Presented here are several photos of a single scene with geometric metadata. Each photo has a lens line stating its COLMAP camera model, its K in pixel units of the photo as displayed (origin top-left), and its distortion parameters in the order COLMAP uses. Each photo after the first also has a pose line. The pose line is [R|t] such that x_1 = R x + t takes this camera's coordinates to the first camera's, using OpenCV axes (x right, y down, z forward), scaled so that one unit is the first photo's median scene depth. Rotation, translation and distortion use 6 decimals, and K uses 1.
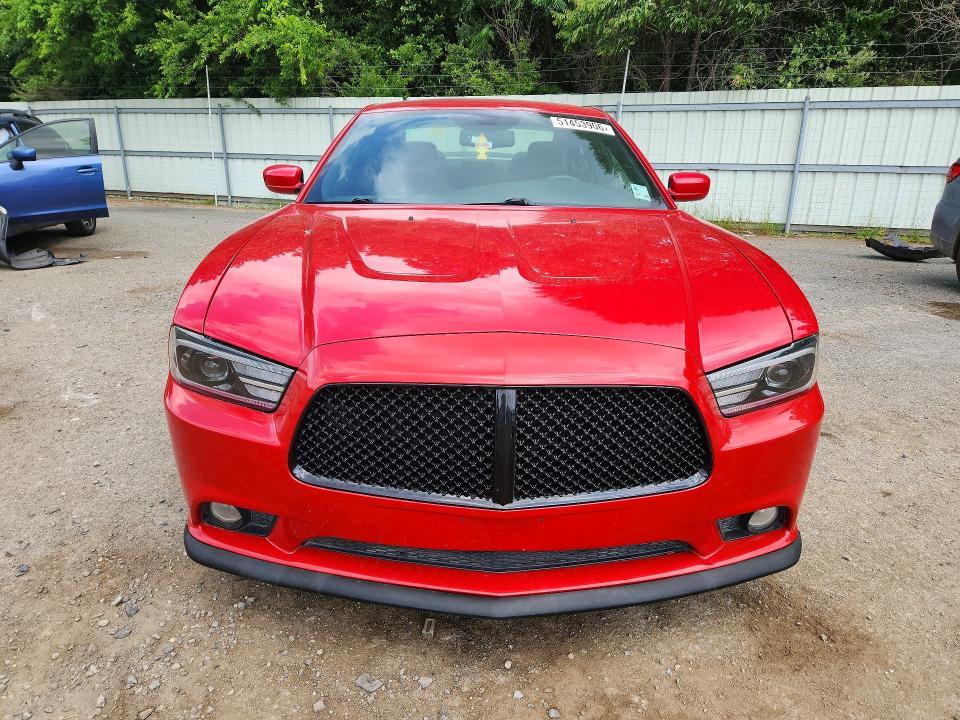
lens RADIAL K [[672.4, 0, 480.0], [0, 672.4, 360.0], [0, 0, 1]] dist [0.029921, -0.001658]
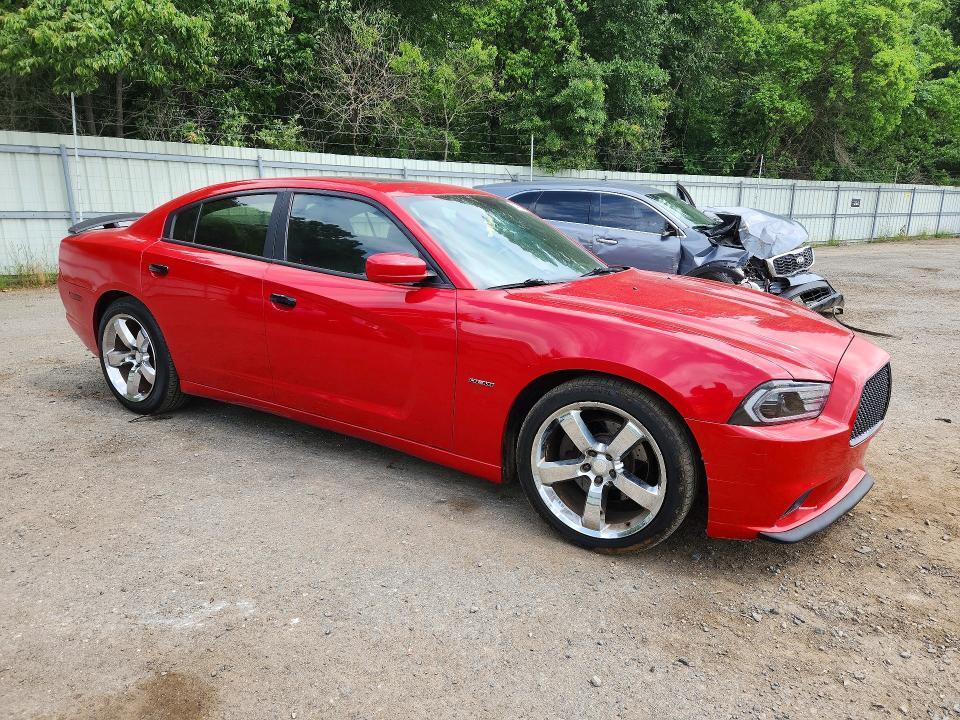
lens RADIAL K [[686.0, 0, 480.0], [0, 686.0, 360.0], [0, 0, 1]] dist [0.077486, 0.000123]
pose [[0.461736, -0.204519, 0.863118, -0.424999], [0.264668, 0.960497, 0.086005, -0.067763], [-0.846611, 0.188728, 0.497625, 0.189200]]
